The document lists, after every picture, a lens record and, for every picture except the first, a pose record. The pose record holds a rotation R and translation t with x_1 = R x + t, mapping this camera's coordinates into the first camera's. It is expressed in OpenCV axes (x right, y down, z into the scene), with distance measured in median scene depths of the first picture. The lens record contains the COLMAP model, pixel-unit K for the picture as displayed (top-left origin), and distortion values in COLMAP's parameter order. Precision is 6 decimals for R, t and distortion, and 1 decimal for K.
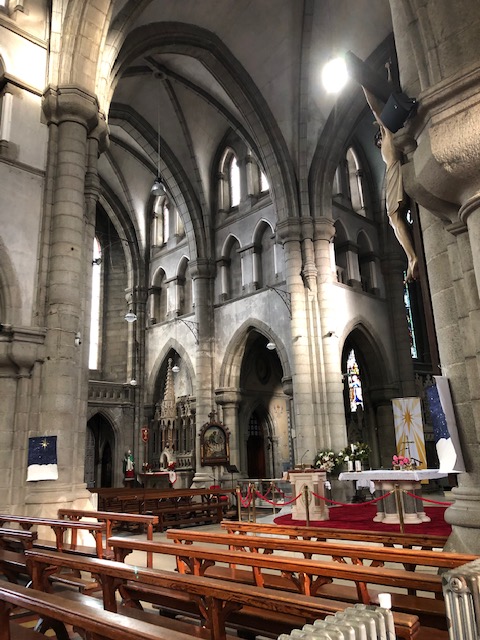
lens RADIAL K [[515.8, 0, 240.0], [0, 515.8, 320.0], [0, 0, 1]] dist [0.089947, -0.151012]
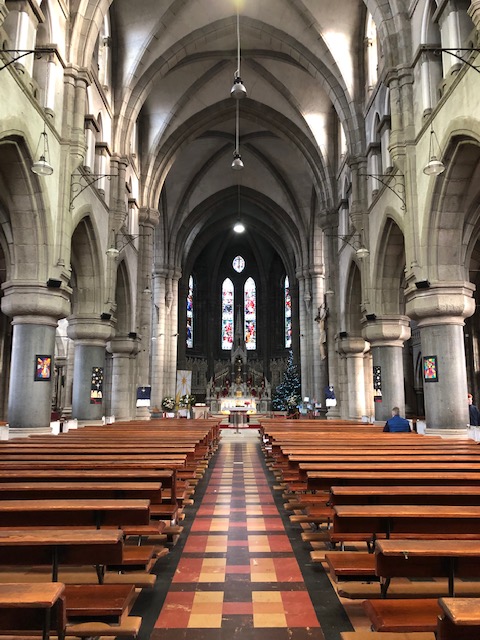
lens RADIAL K [[515.8, 0, 240.0], [0, 515.8, 320.0], [0, 0, 1]] dist [0.089947, -0.151012]
pose [[0.701655, 0.146957, 0.697197, -0.765203], [-0.215363, 0.976473, 0.010917, -0.075189], [-0.679190, -0.157810, 0.716797, -0.365271]]
